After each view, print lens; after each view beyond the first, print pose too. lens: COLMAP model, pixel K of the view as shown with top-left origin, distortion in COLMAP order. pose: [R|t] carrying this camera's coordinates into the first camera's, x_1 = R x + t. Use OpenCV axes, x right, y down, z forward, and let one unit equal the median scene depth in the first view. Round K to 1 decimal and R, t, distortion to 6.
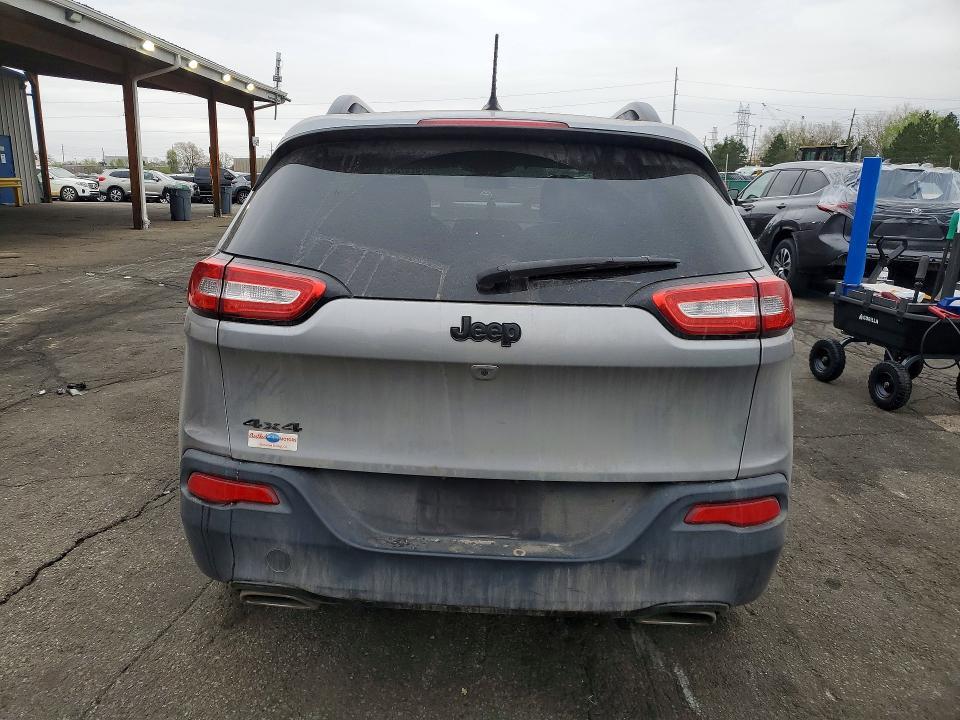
lens RADIAL K [[751.7, 0, 480.0], [0, 751.7, 360.0], [0, 0, 1]] dist [-0.002865, 0.055654]
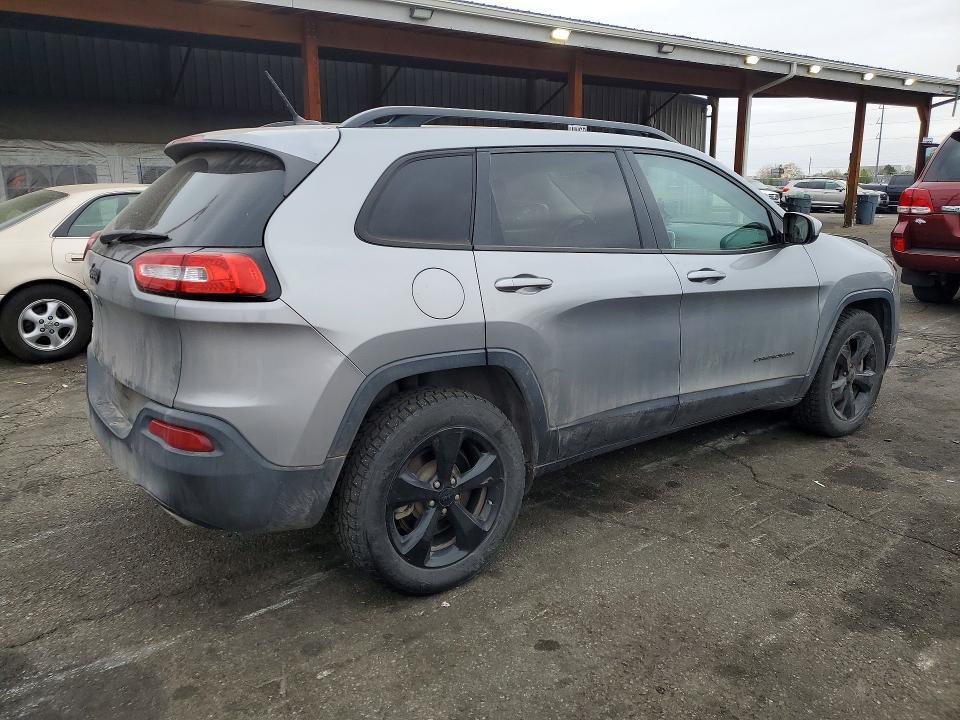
lens RADIAL K [[793.0, 0, 480.0], [0, 793.0, 360.0], [0, 0, 1]] dist [0.003487, 0.002516]
pose [[0.591969, 0.153046, -0.791296, 0.188754], [-0.173121, 0.983033, 0.060618, -0.010363], [0.787148, 0.101106, 0.608421, 0.064398]]
